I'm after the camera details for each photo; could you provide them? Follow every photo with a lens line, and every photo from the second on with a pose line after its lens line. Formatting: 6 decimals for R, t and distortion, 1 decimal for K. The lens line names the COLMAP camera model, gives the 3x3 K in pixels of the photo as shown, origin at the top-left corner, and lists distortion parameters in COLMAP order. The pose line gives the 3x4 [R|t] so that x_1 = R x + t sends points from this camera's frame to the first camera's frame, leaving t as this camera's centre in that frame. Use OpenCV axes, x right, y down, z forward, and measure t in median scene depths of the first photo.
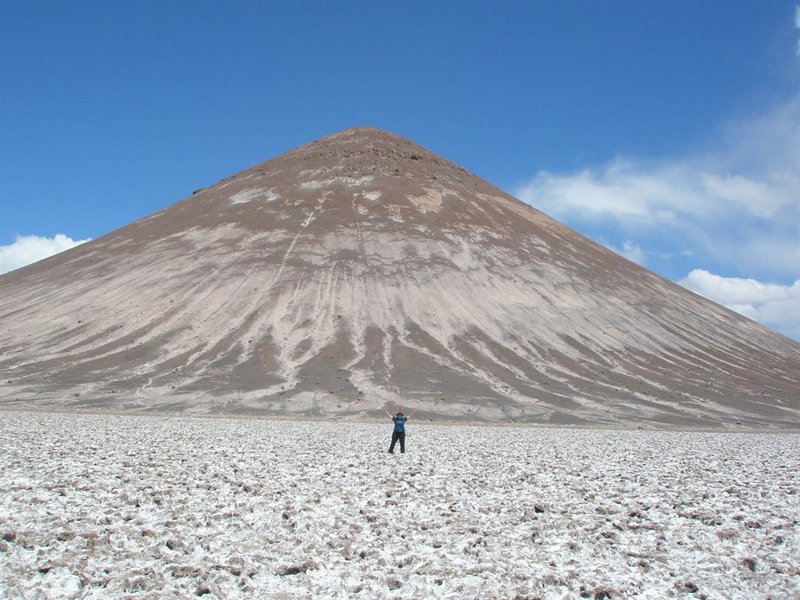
lens RADIAL K [[1101.3, 0, 400.0], [0, 1101.3, 300.0], [0, 0, 1]] dist [-0.129737, -0.005273]
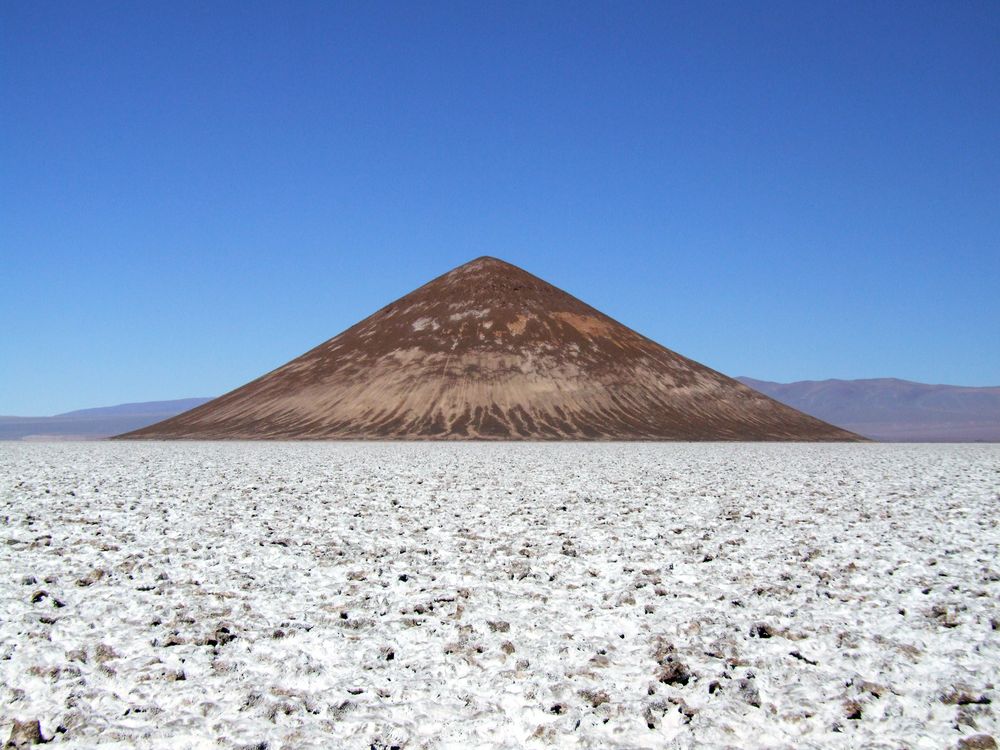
lens RADIAL K [[1376.7, 0, 500.0], [0, 1376.7, 375.0], [0, 0, 1]] dist [-0.129737, -0.005273]
pose [[0.997771, -0.028535, -0.060327, 0.177158], [0.031984, 0.997862, 0.056996, -0.185542], [0.058572, -0.058798, 0.996550, -1.785916]]
